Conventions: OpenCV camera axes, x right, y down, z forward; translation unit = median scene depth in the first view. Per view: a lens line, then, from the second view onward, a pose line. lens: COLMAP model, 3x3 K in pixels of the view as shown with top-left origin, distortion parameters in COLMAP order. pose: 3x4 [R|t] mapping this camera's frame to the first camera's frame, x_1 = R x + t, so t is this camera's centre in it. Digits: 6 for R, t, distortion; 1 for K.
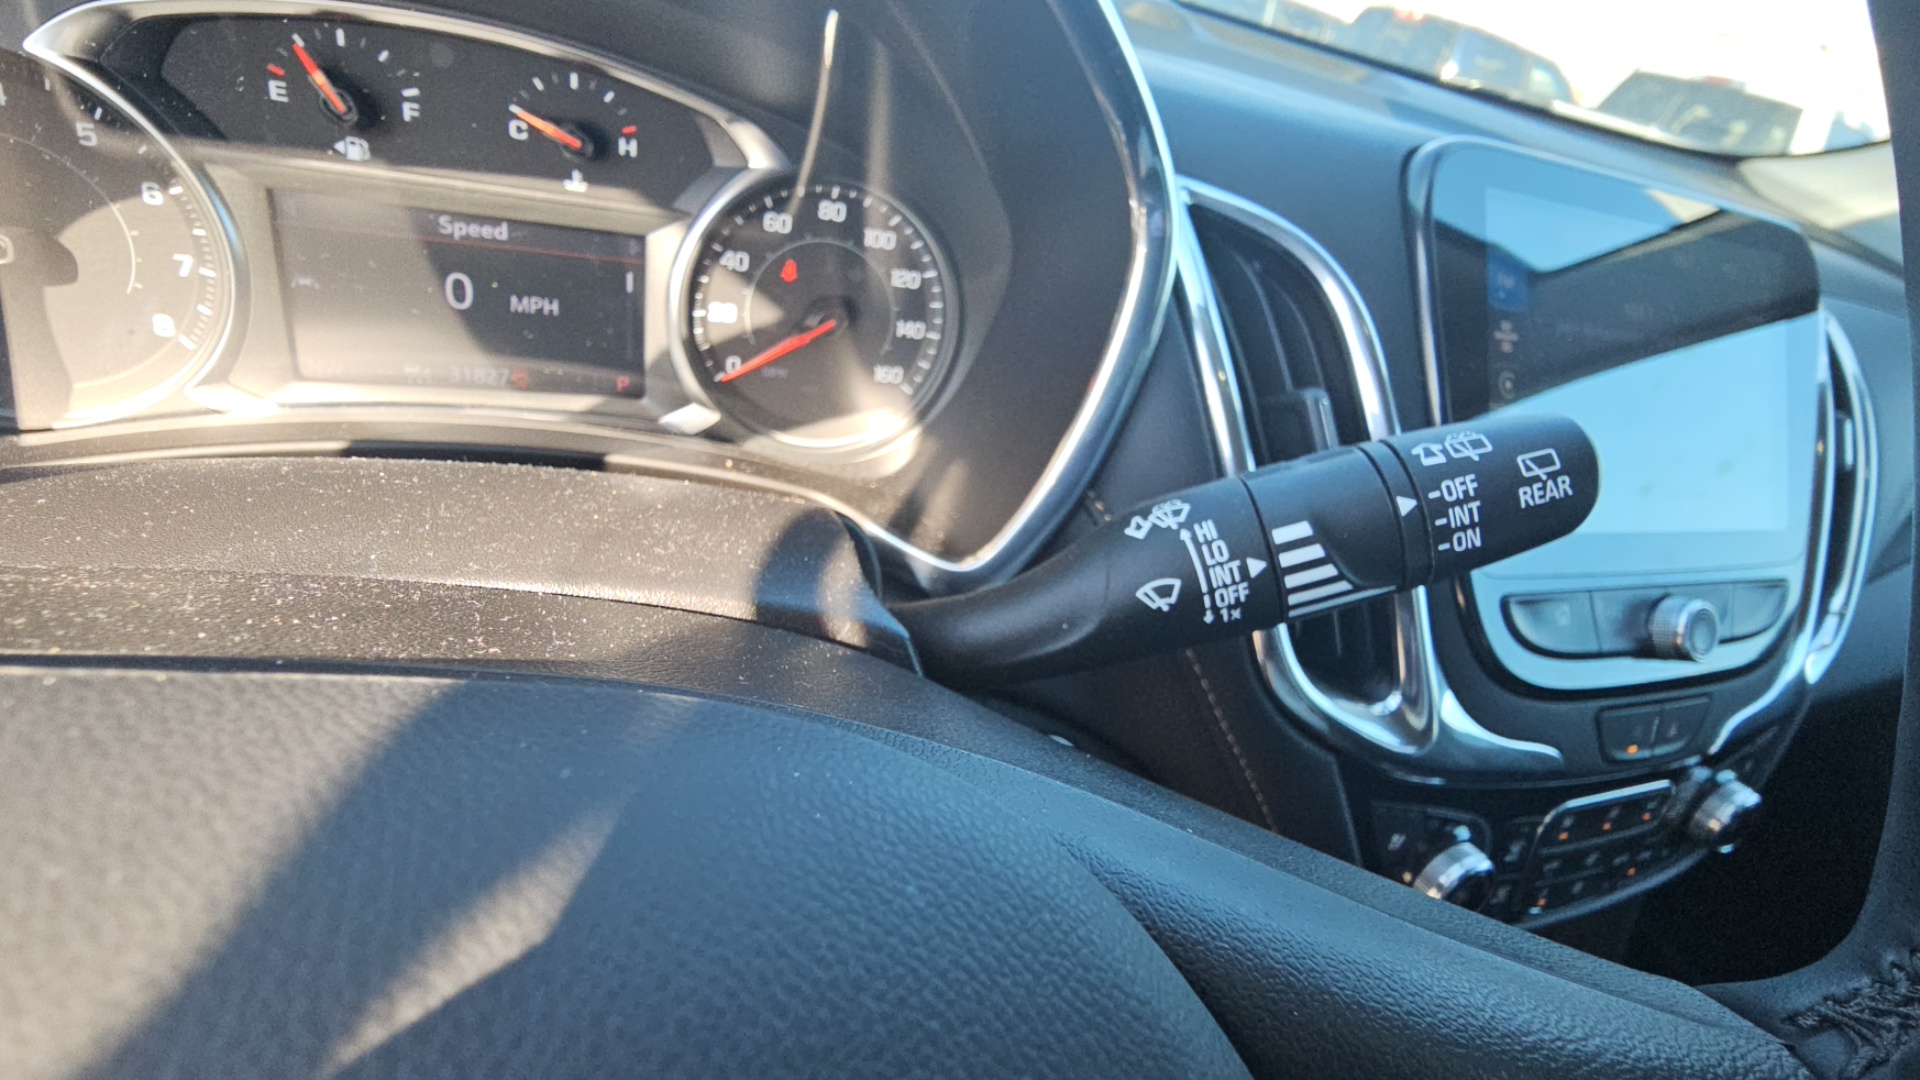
lens RADIAL K [[859.9, 0, 976.9], [0, 859.9, 544.8], [0, 0, 1]] dist [-0.002078, -0.001358]
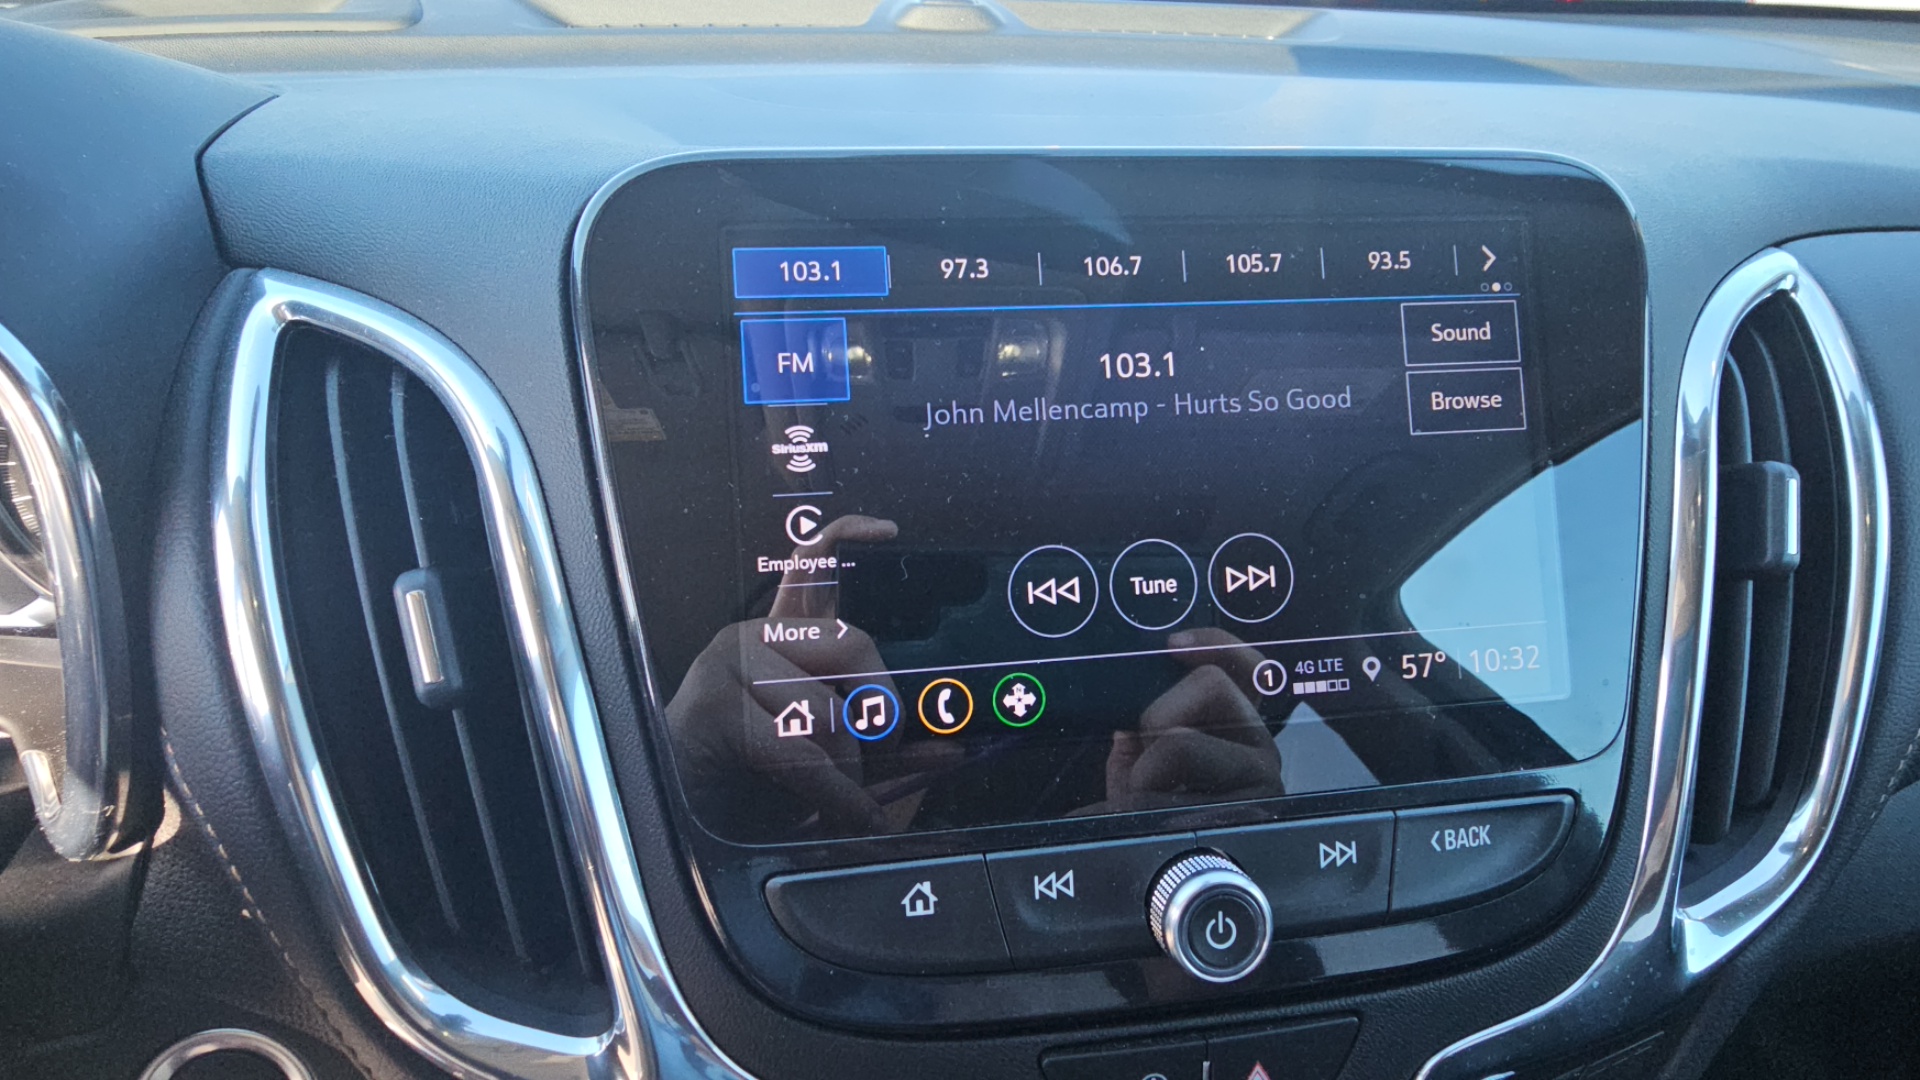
lens RADIAL K [[857.7, 0, 979.0], [0, 857.7, 544.9], [0, 0, 1]] dist [0.009045, -0.007403]
pose [[0.952801, -0.054059, -0.298743, 1.025734], [0.046159, 0.998374, -0.033444, -0.160359], [0.300065, 0.018076, 0.953748, 0.492098]]
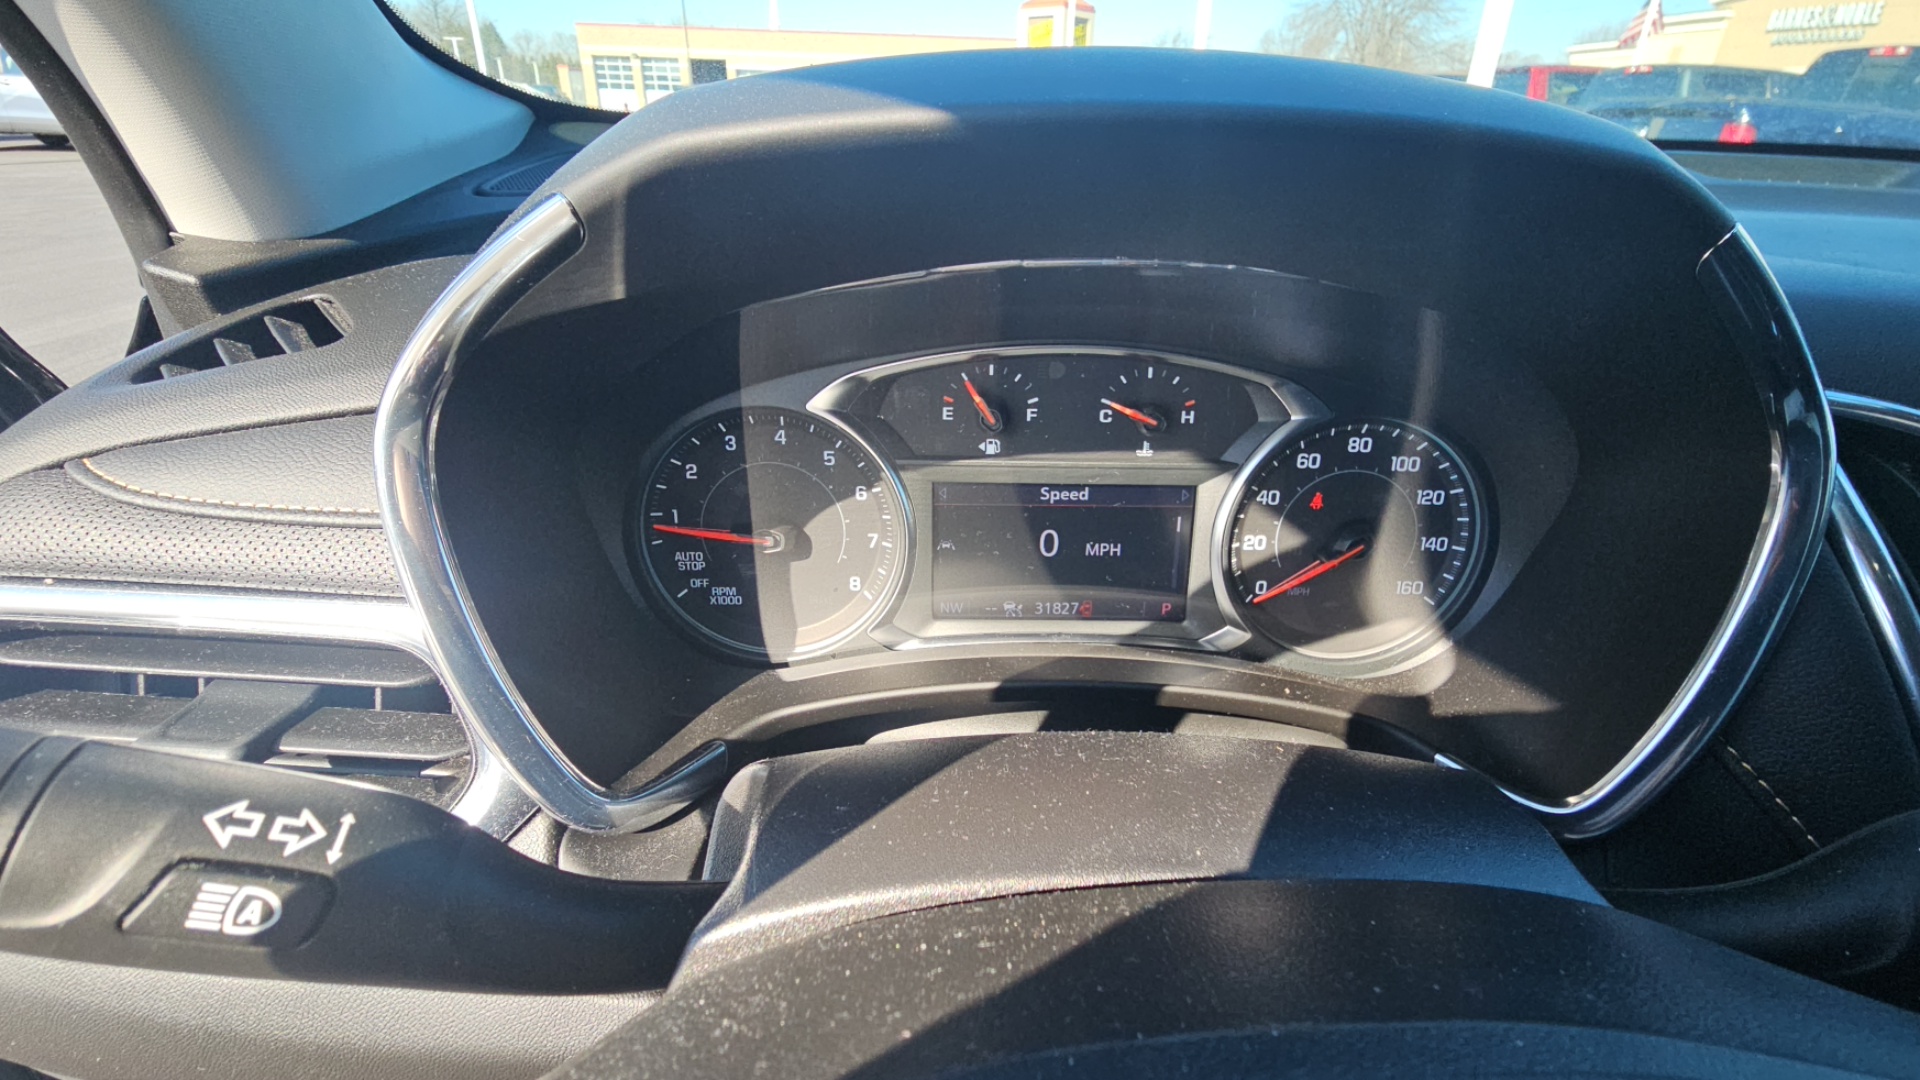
lens RADIAL K [[854.8, 0, 978.9], [0, 854.8, 546.1], [0, 0, 1]] dist [0.007165, -0.006047]
pose [[0.921537, -0.040609, -0.386161, -0.226444], [-0.020649, 0.987983, -0.153174, -0.103362], [0.387741, 0.149130, 0.909625, -0.150734]]
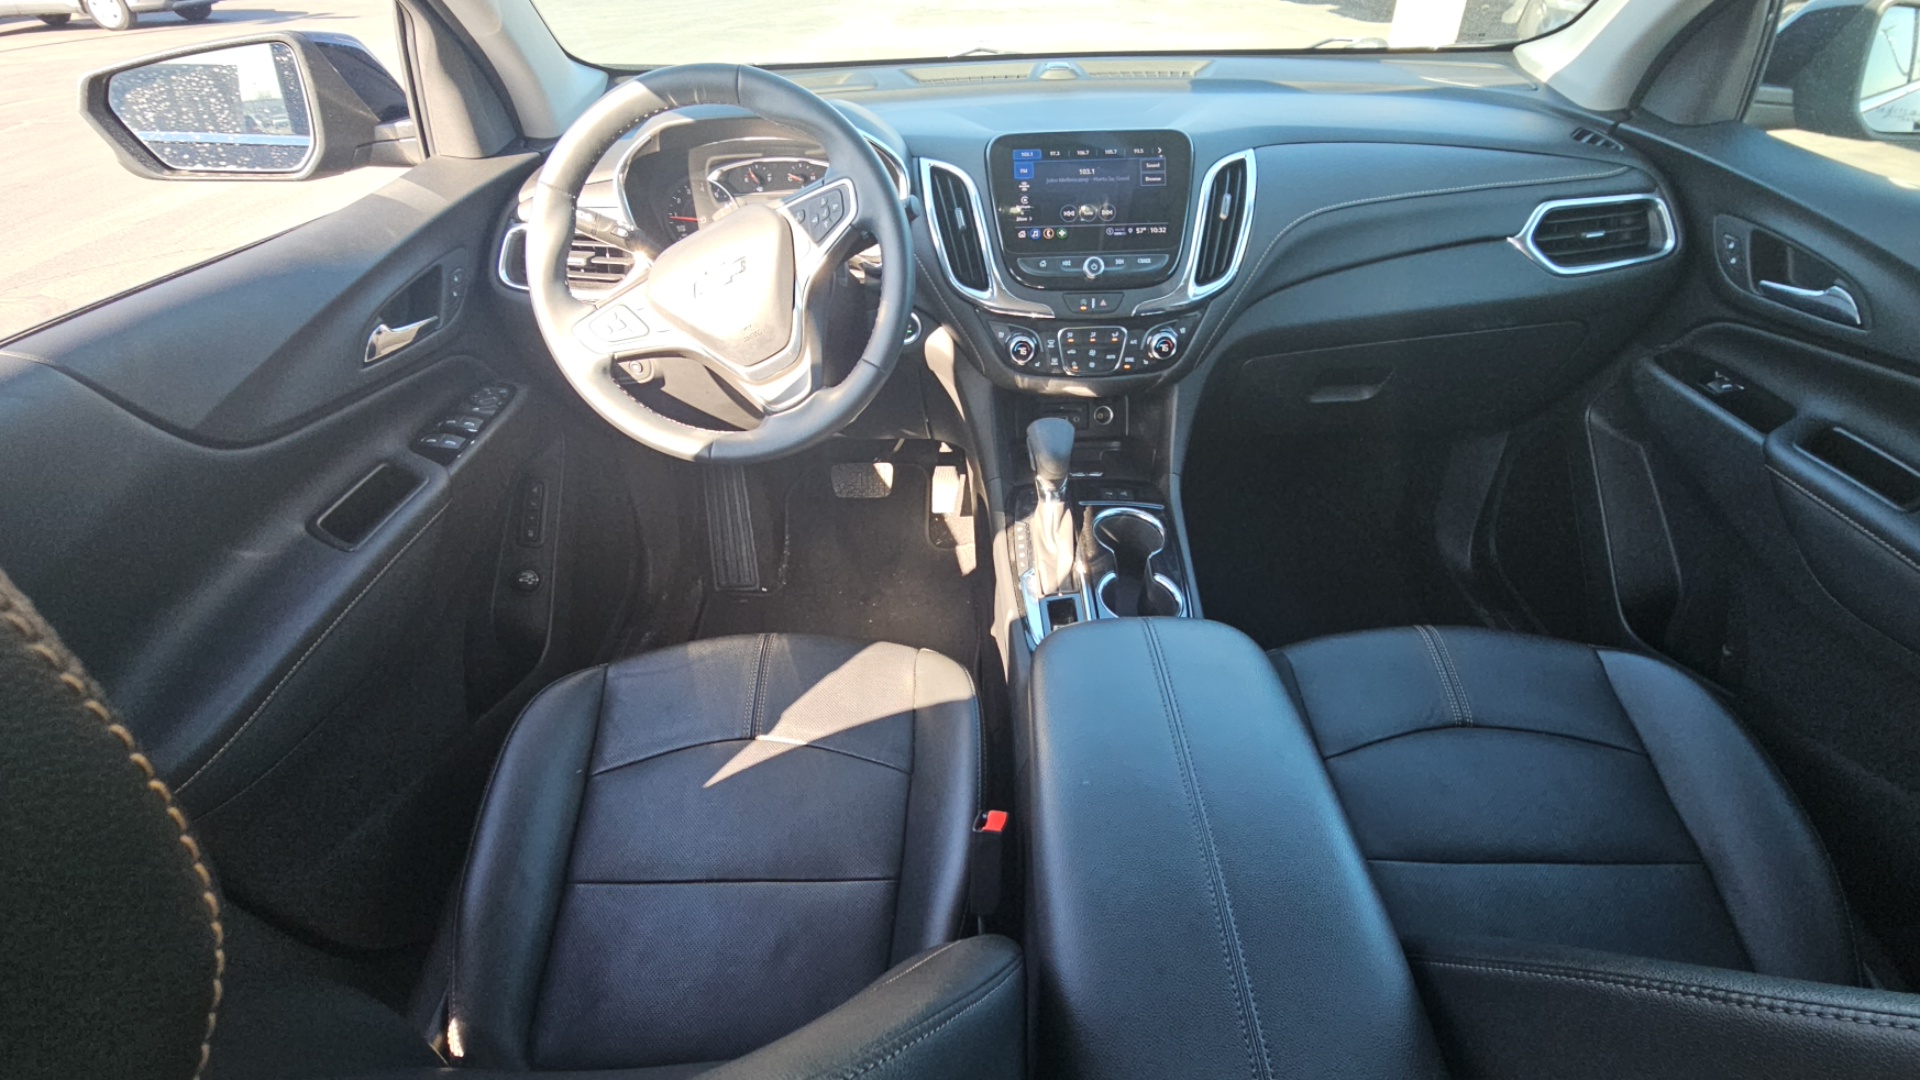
lens RADIAL K [[853.5, 0, 981.7], [0, 853.5, 545.9], [0, 0, 1]] dist [0.007223, -0.005055]
pose [[0.909245, -0.004694, -0.416235, 2.124781], [0.011069, 0.999855, 0.012905, 1.323746], [0.416115, -0.016341, 0.909165, -2.550400]]
